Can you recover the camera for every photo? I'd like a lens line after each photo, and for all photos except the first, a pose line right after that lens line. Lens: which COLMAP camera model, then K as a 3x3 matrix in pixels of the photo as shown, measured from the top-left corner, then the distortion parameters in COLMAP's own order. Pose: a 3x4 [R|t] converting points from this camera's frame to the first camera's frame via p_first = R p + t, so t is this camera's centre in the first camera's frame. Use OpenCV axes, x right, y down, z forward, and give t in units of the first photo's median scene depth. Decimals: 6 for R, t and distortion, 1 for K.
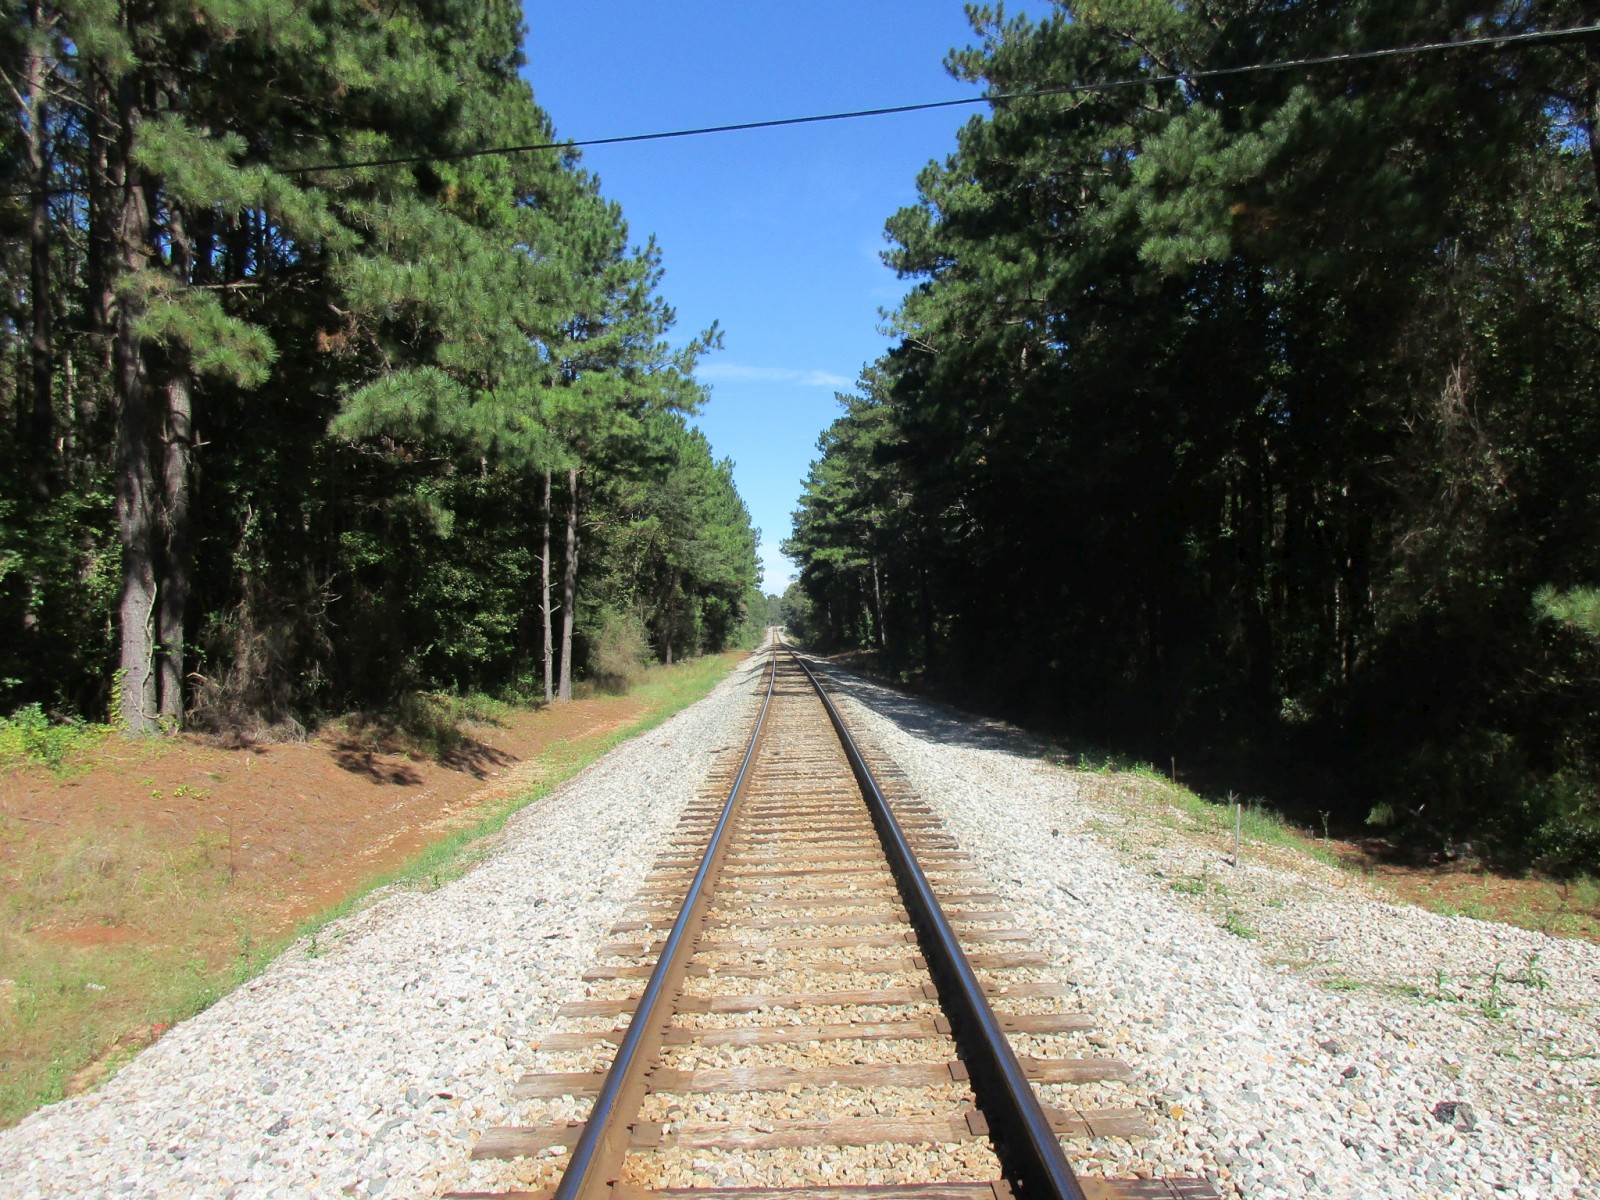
lens RADIAL K [[1189.3, 0, 796.9], [0, 1189.3, 603.0], [0, 0, 1]] dist [-0.003406, 0.008874]
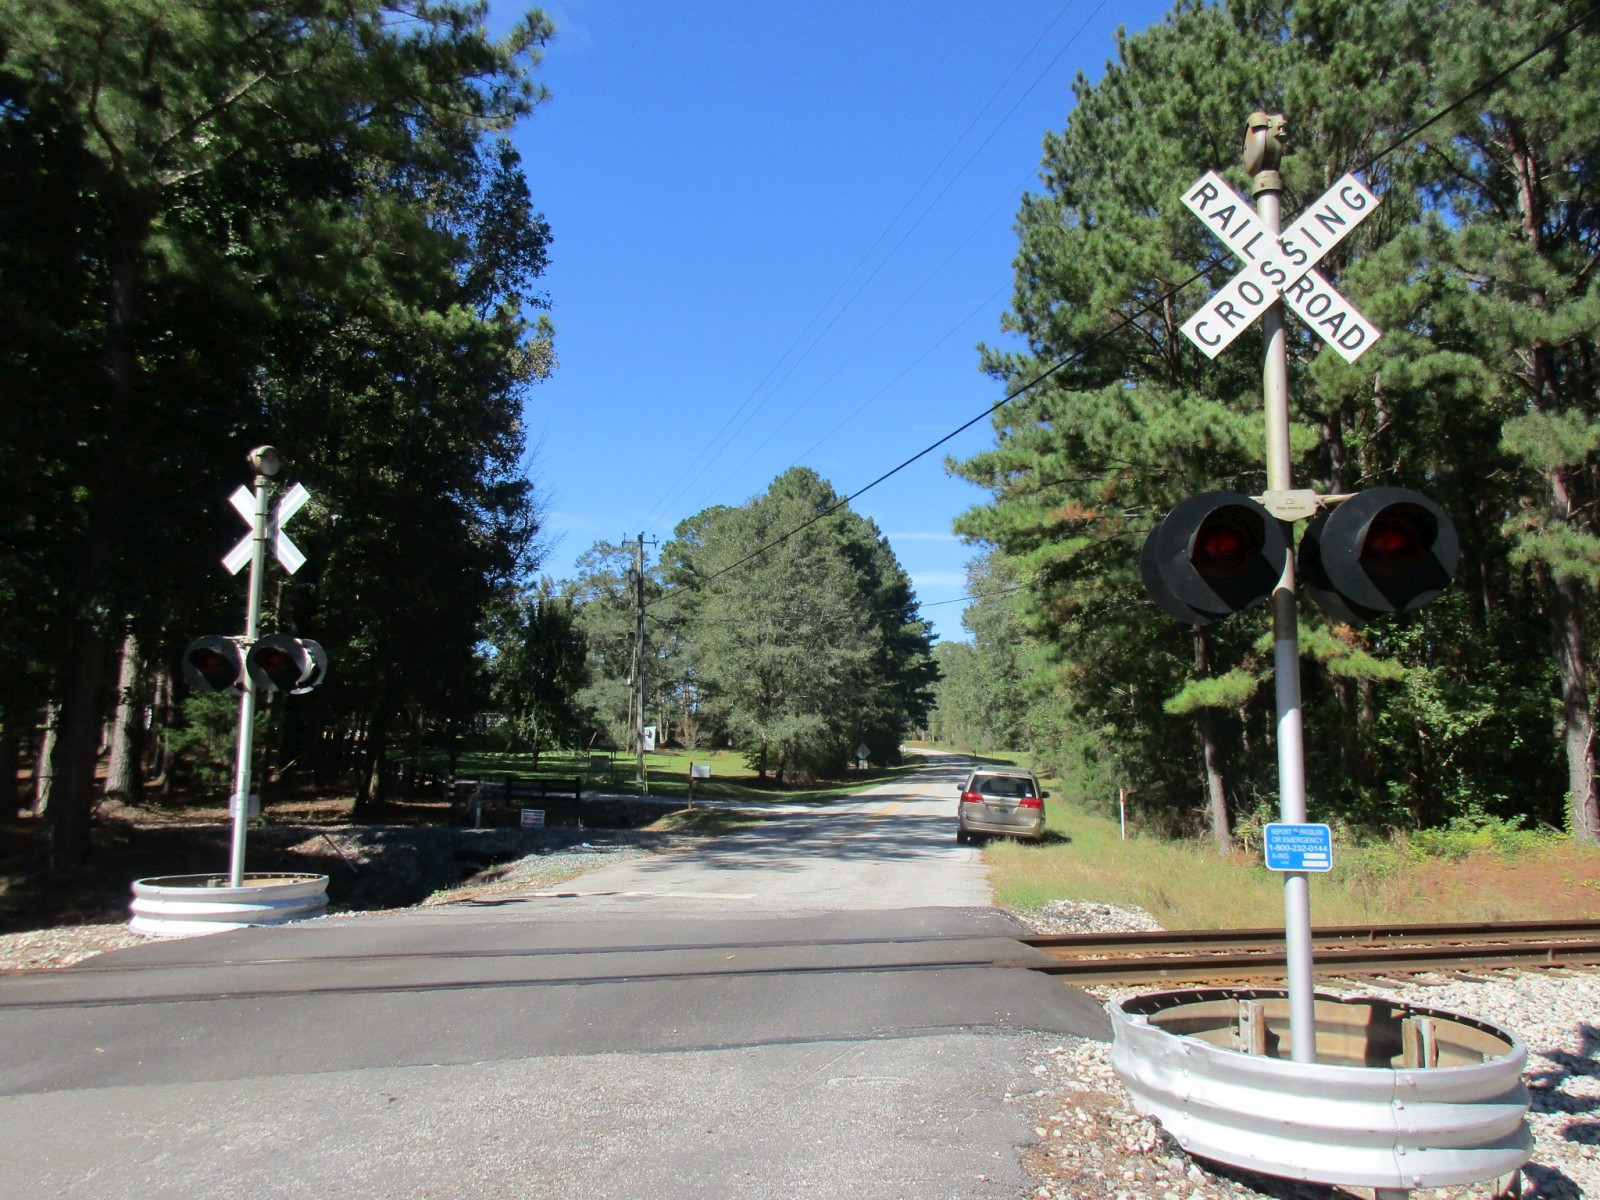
lens RADIAL K [[1189.3, 0, 796.9], [0, 1189.3, 603.0], [0, 0, 1]] dist [-0.003406, 0.008874]
pose [[0.310935, -0.098708, -0.945292, 0.397222], [-0.006032, 0.994367, -0.105817, -0.007478], [0.950412, 0.038604, 0.308588, -0.216644]]
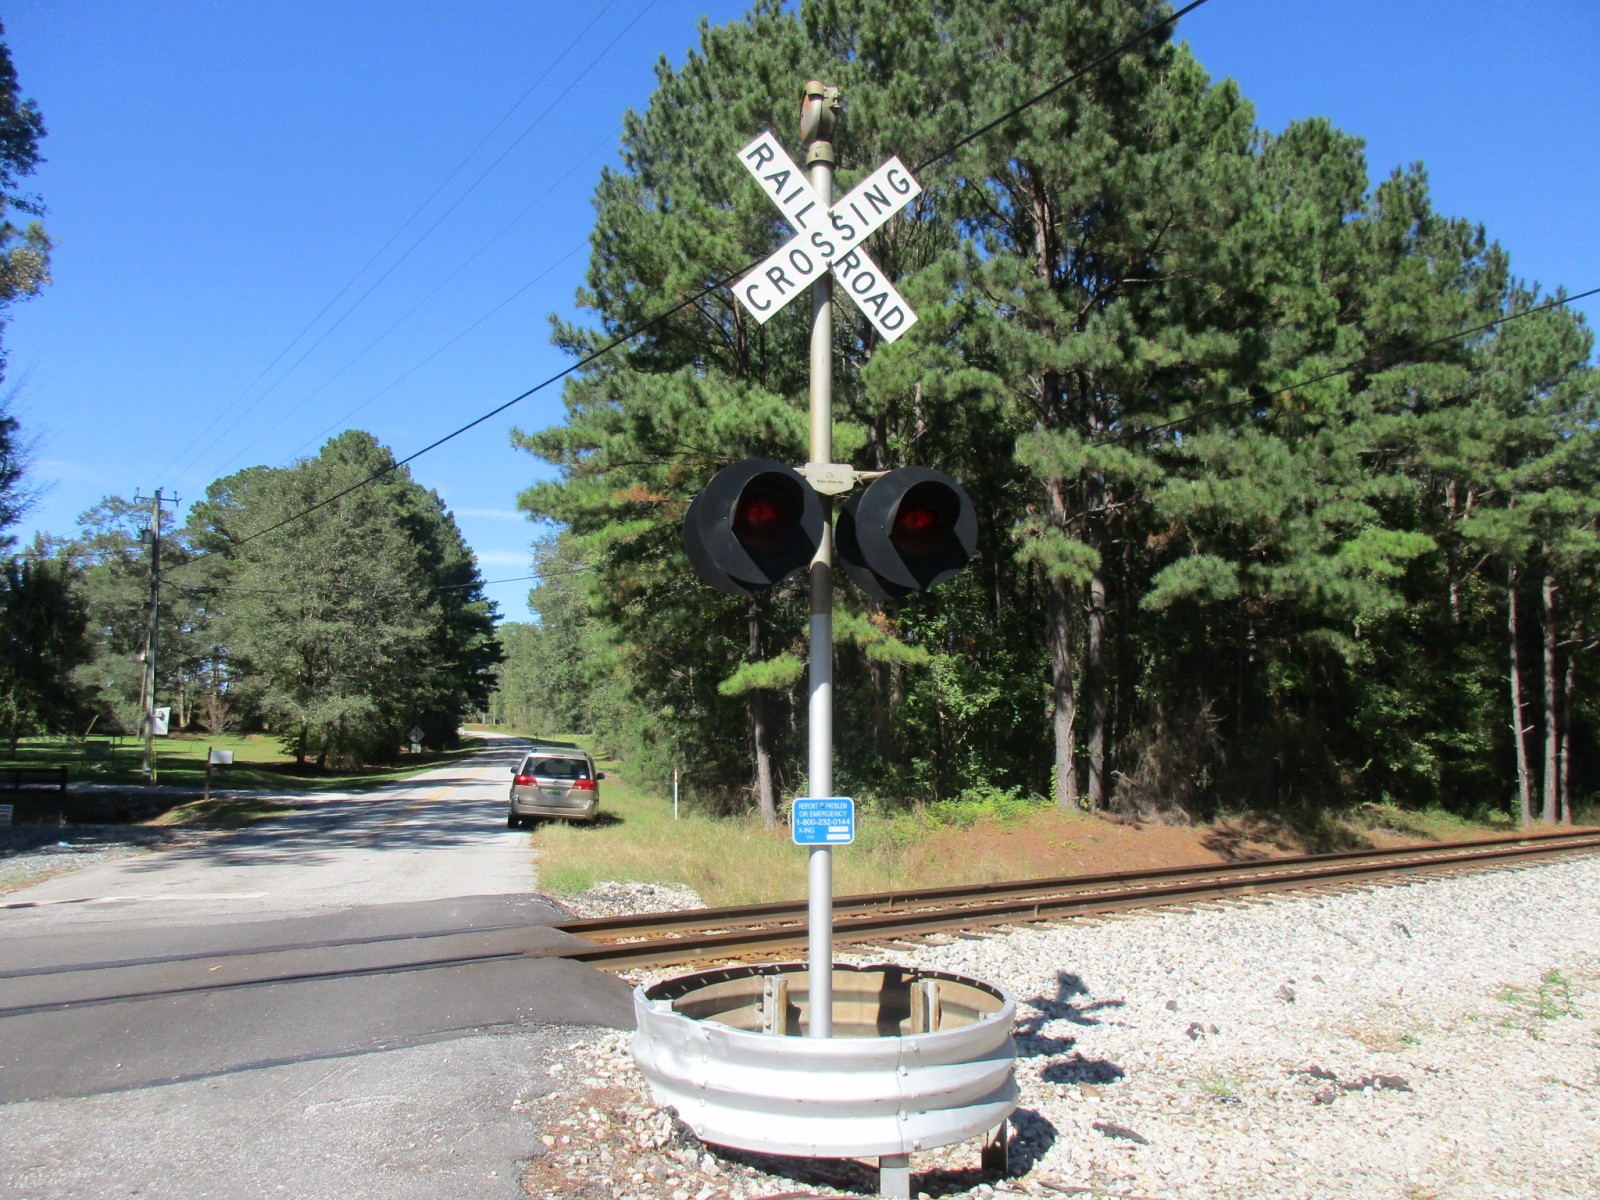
lens RADIAL K [[1189.3, 0, 796.9], [0, 1189.3, 603.0], [0, 0, 1]] dist [-0.003406, 0.008874]
pose [[0.625752, -0.069414, -0.776927, 0.379051], [-0.006290, 0.995551, -0.094013, -0.005061], [0.779996, 0.063715, 0.622532, -0.196429]]
